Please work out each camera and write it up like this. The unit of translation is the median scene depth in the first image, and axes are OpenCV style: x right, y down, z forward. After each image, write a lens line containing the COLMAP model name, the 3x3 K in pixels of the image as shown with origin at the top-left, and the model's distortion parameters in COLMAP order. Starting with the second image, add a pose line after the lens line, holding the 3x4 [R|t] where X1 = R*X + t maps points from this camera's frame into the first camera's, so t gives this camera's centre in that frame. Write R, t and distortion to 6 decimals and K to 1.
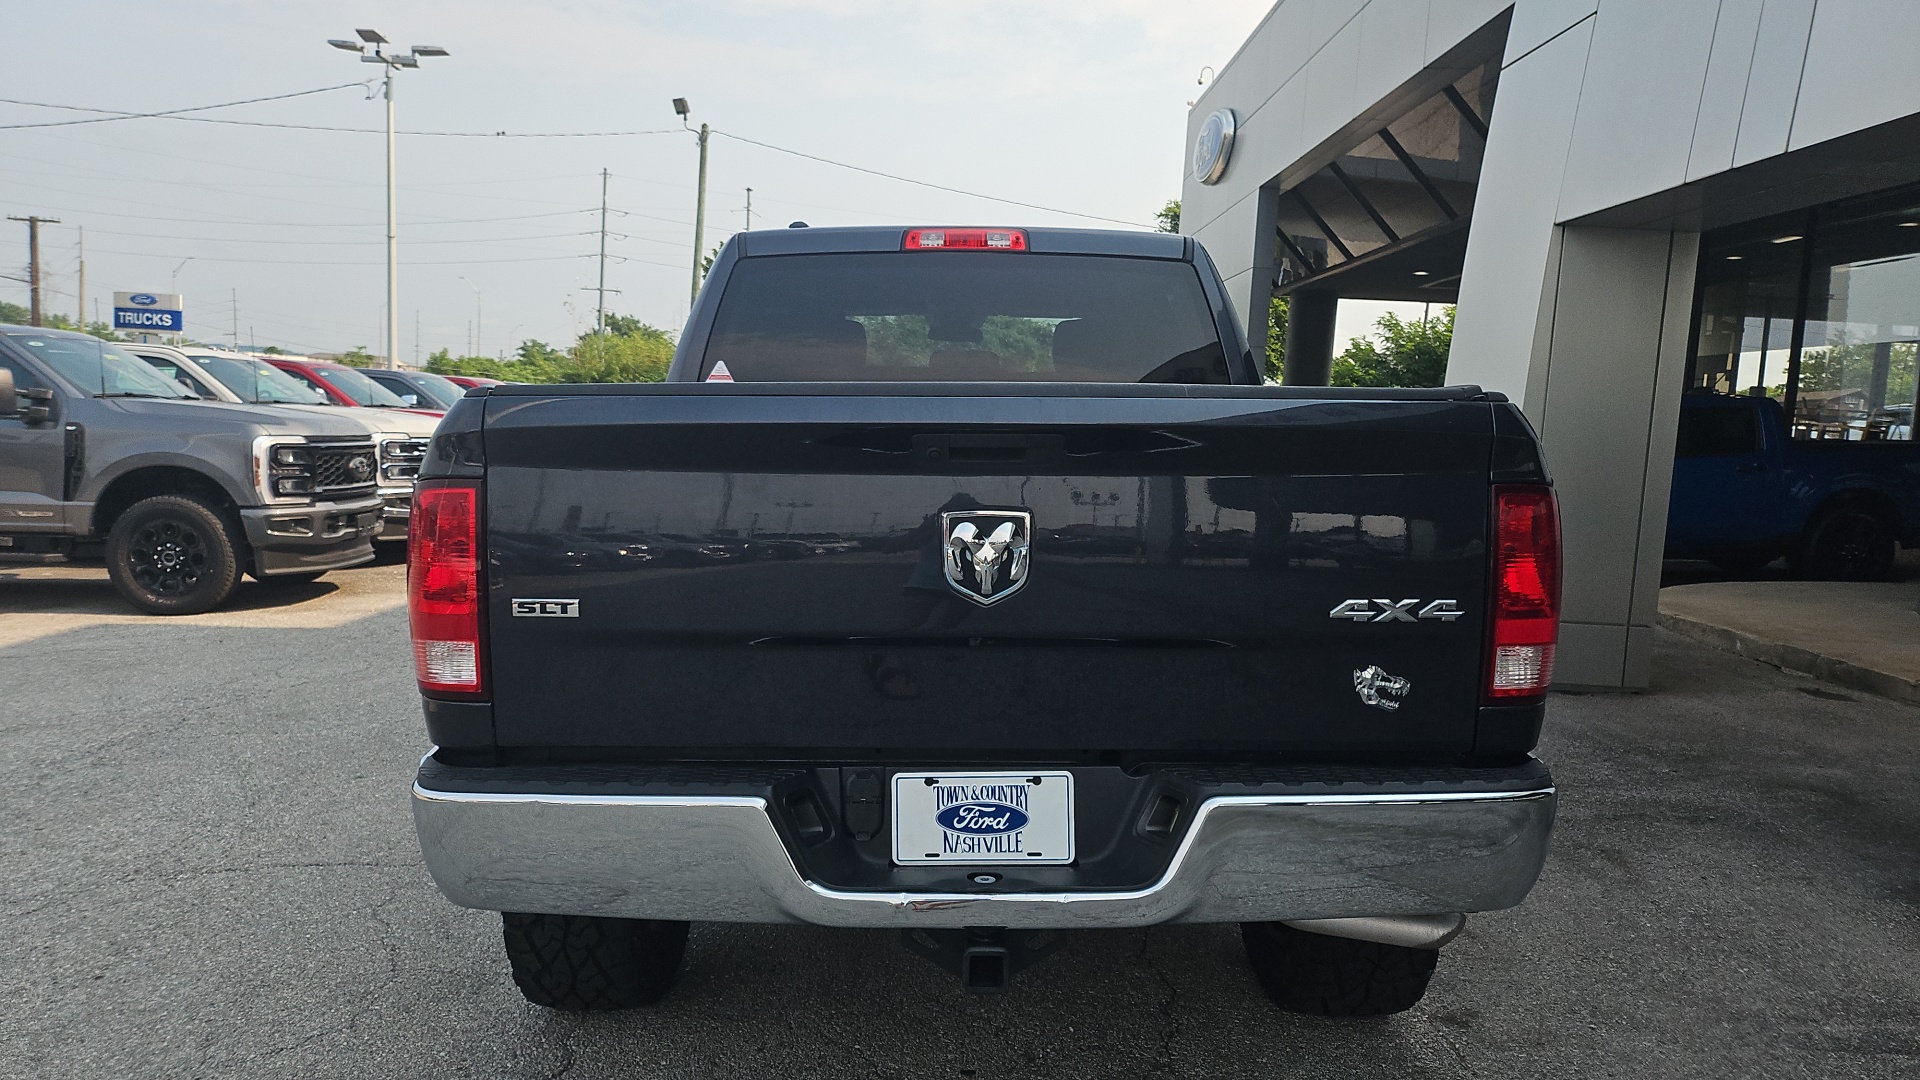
lens RADIAL K [[1357.0, 0, 946.2], [0, 1357.0, 537.1], [0, 0, 1]] dist [0.047766, -0.061341]
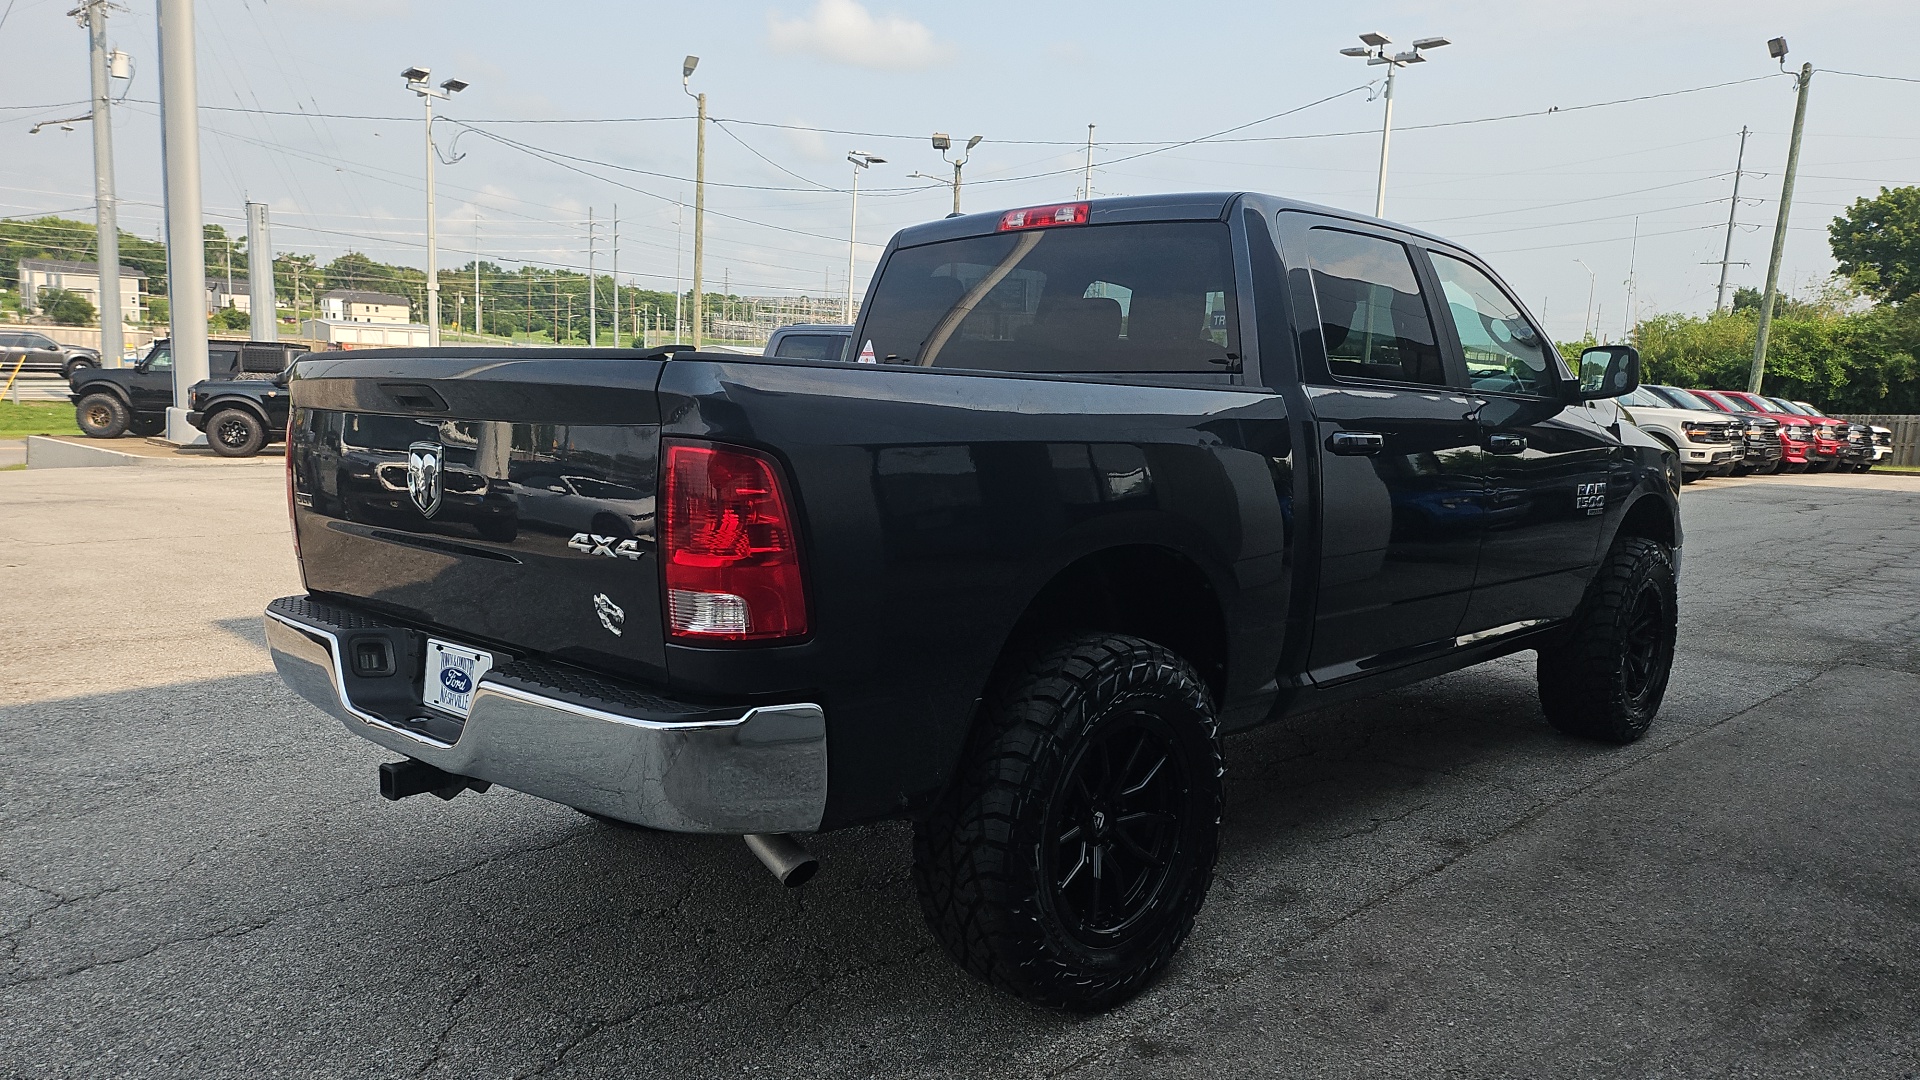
lens RADIAL K [[1357.0, 0, 973.4], [0, 1357.0, 546.7], [0, 0, 1]] dist [0.047766, -0.061341]
pose [[0.715838, 0.079365, -0.693741, 0.717290], [-0.068651, 0.996706, 0.043187, -0.008473], [0.694883, 0.016712, 0.718929, 0.215698]]
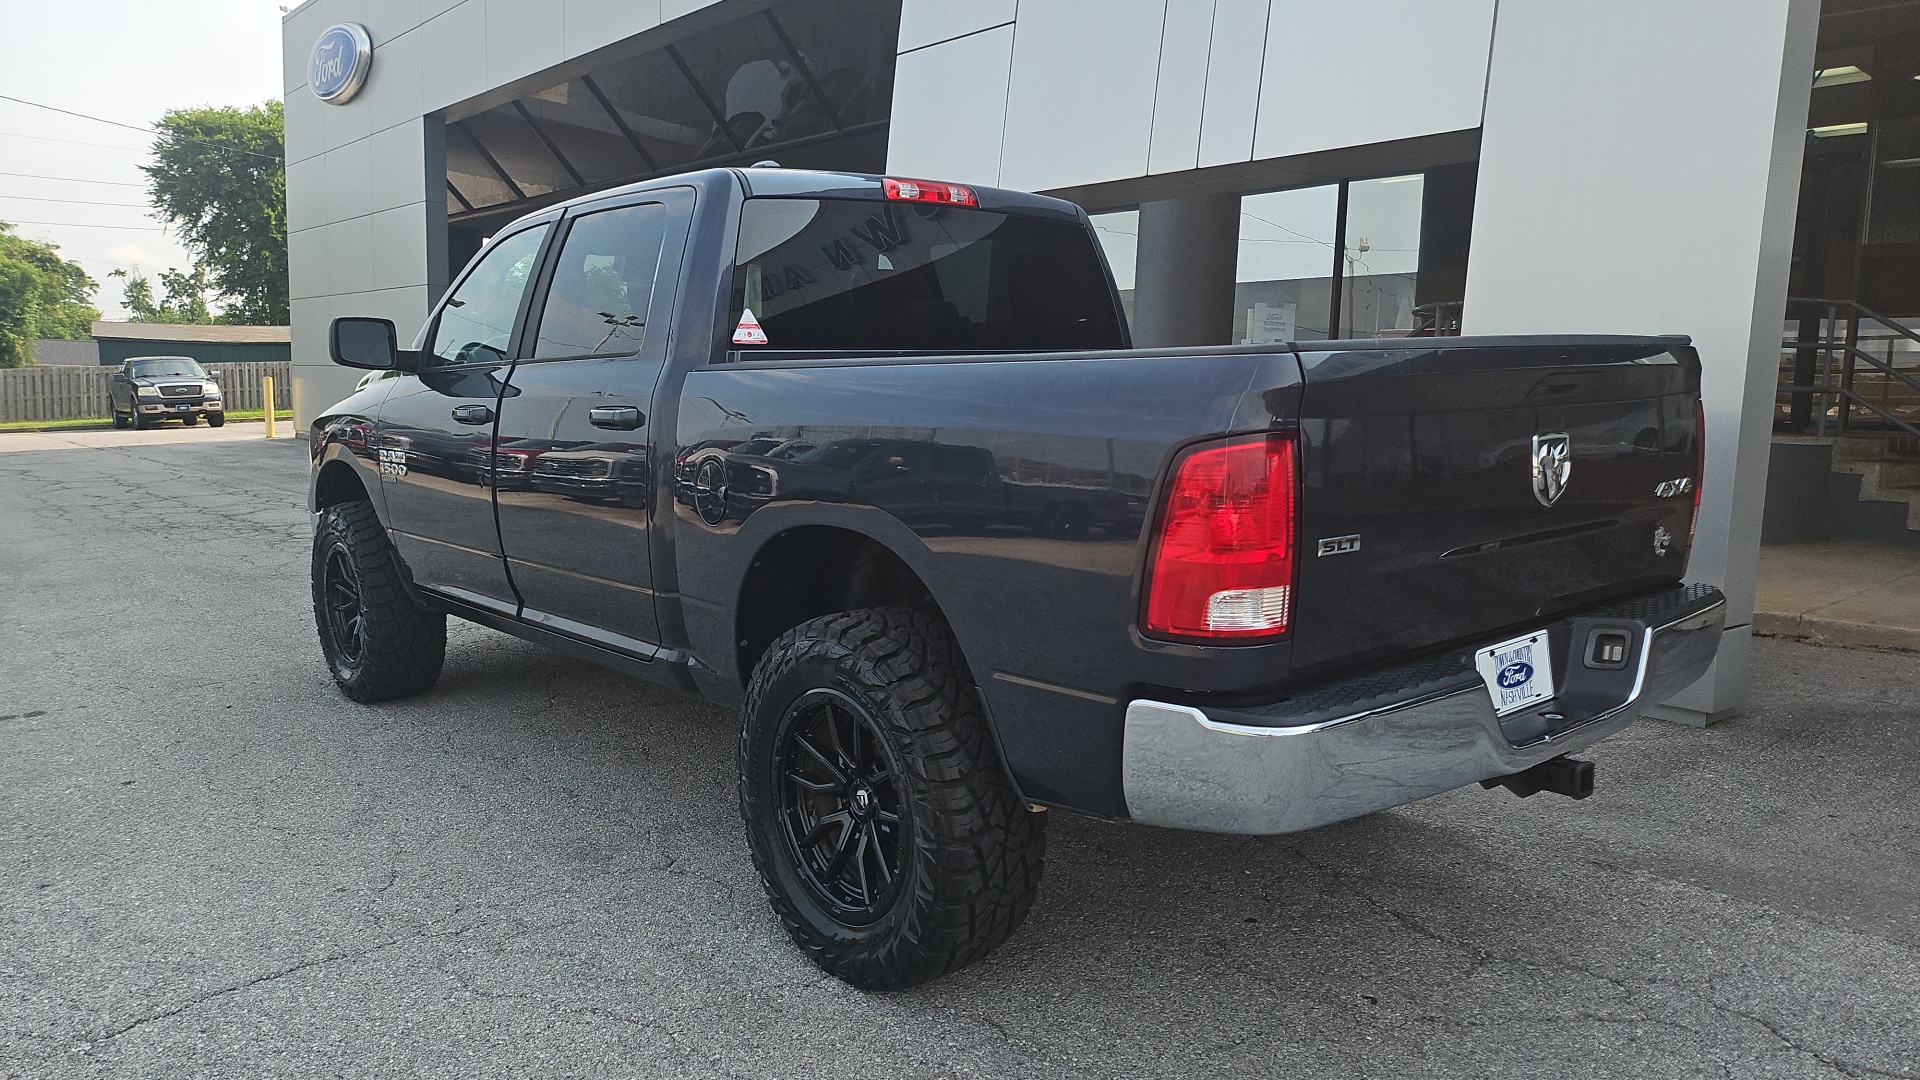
lens RADIAL K [[1357.0, 0, 960.5], [0, 1357.0, 533.4], [0, 0, 1]] dist [0.047766, -0.061341]
pose [[0.760712, -0.094312, 0.642202, -0.662191], [0.068457, 0.995527, 0.065111, -0.027012], [-0.645470, -0.005567, 0.763765, 0.191042]]
